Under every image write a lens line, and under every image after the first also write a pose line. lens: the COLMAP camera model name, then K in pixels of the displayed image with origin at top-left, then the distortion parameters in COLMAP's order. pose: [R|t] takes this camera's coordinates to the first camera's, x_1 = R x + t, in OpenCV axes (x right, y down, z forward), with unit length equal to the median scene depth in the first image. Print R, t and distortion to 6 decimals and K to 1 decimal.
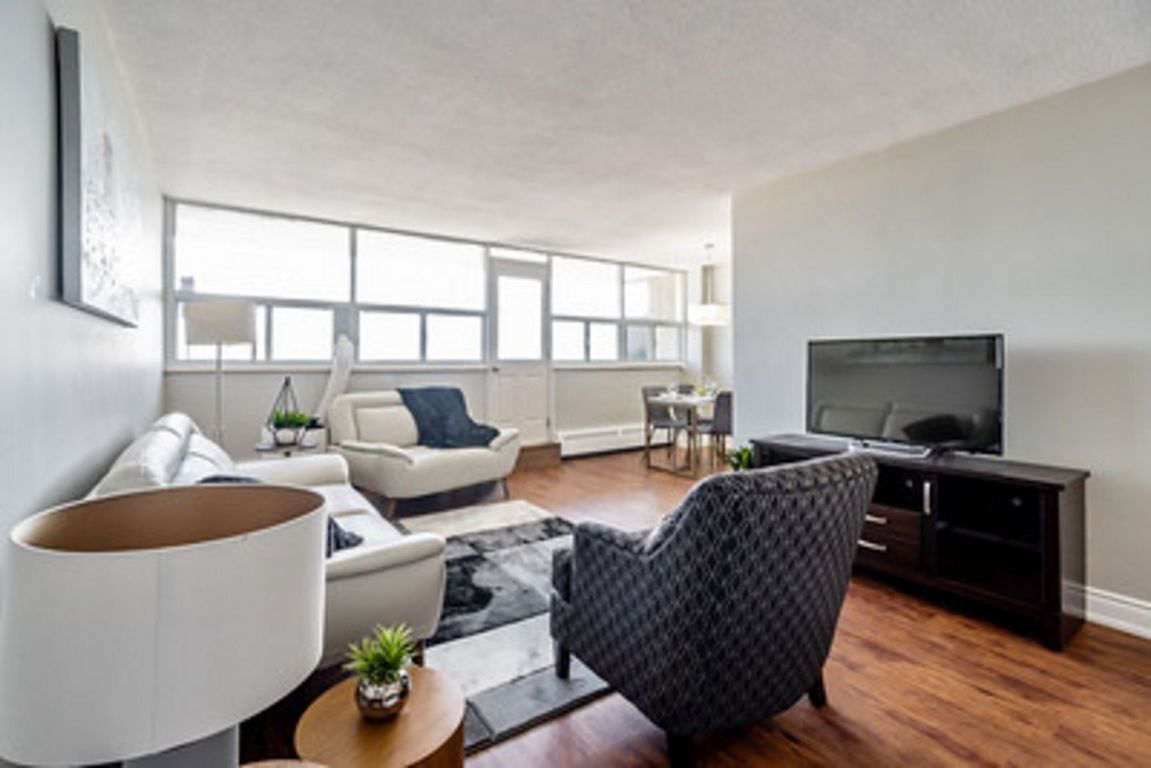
lens RADIAL K [[501.5, 0, 573.7], [0, 501.5, 361.6], [0, 0, 1]] dist [0.000056, 0.000016]
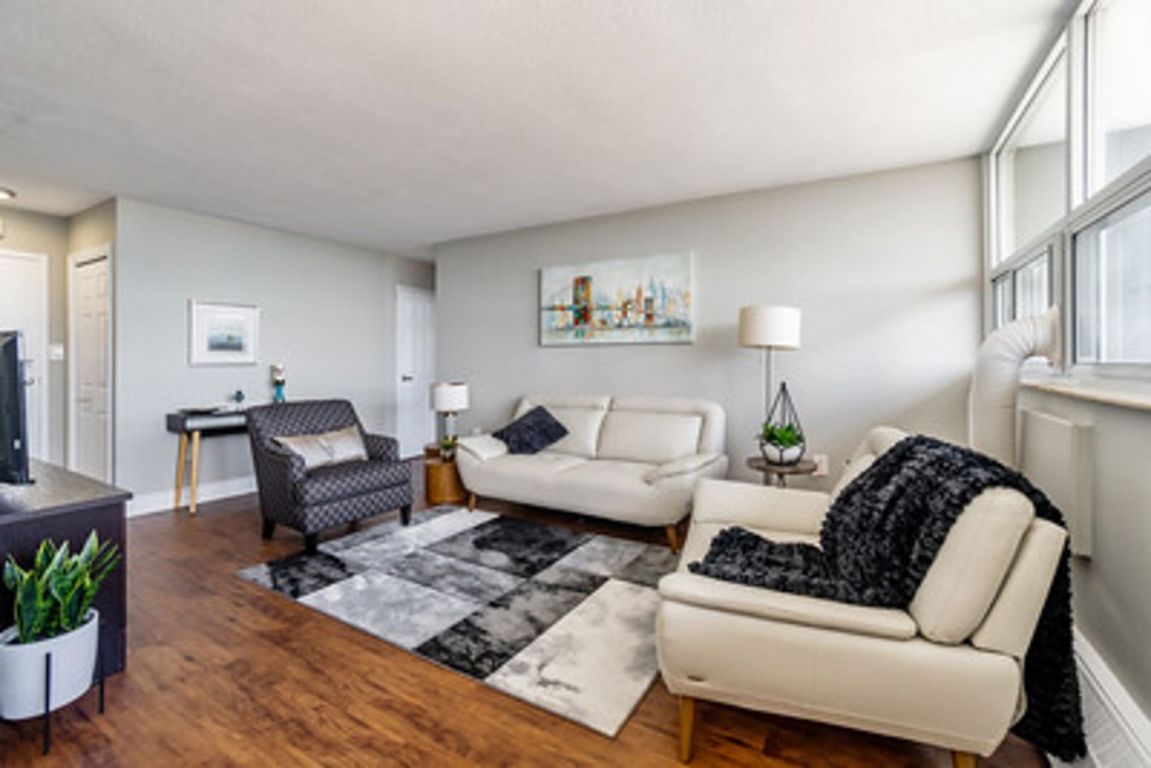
lens RADIAL K [[501.5, 0, 573.7], [0, 501.5, 361.6], [0, 0, 1]] dist [0.000056, 0.000016]
pose [[-0.909157, 0.001598, -0.416450, 0.103183], [0.001060, 0.999998, 0.001523, -0.005092], [0.416452, 0.000943, -0.909157, 1.664133]]
